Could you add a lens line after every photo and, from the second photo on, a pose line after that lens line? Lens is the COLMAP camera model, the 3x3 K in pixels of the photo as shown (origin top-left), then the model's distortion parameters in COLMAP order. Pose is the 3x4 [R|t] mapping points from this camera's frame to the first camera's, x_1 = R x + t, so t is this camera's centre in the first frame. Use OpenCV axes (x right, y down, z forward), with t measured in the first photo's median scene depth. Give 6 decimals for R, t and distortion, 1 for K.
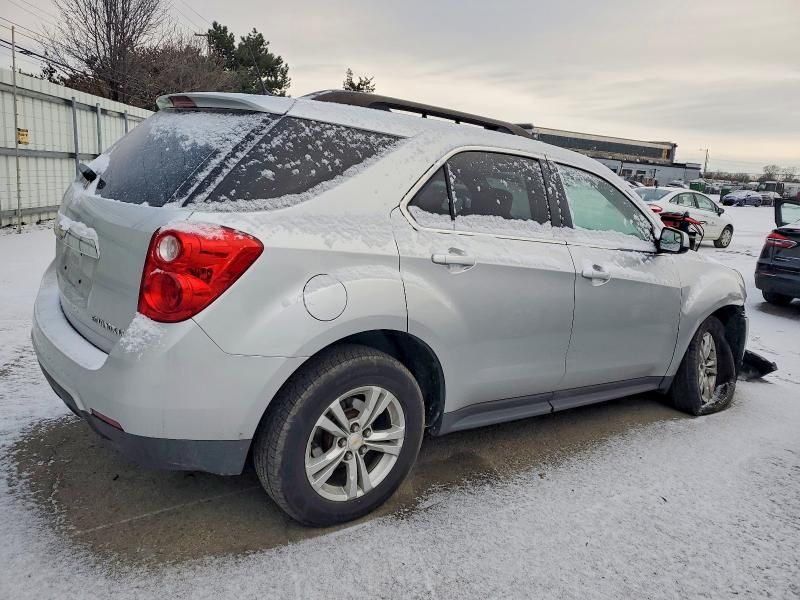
lens RADIAL K [[617.2, 0, 396.5], [0, 617.2, 301.1], [0, 0, 1]] dist [0.030756, 0.009487]
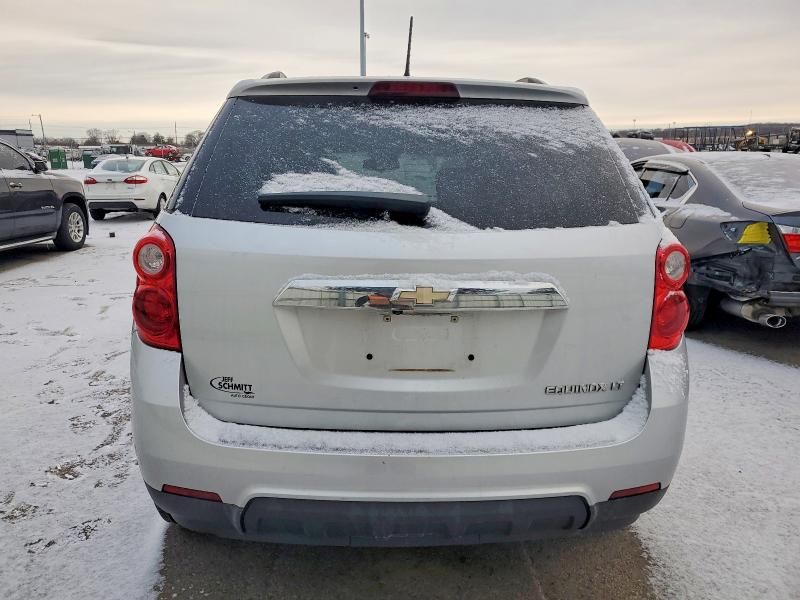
lens RADIAL K [[617.2, 0, 397.4], [0, 617.2, 298.6], [0, 0, 1]] dist [0.030756, 0.009487]
pose [[0.568103, -0.268698, 0.777856, -1.136052], [0.230170, 0.959353, 0.163289, -0.241343], [-0.790114, 0.086274, 0.606858, 0.687574]]
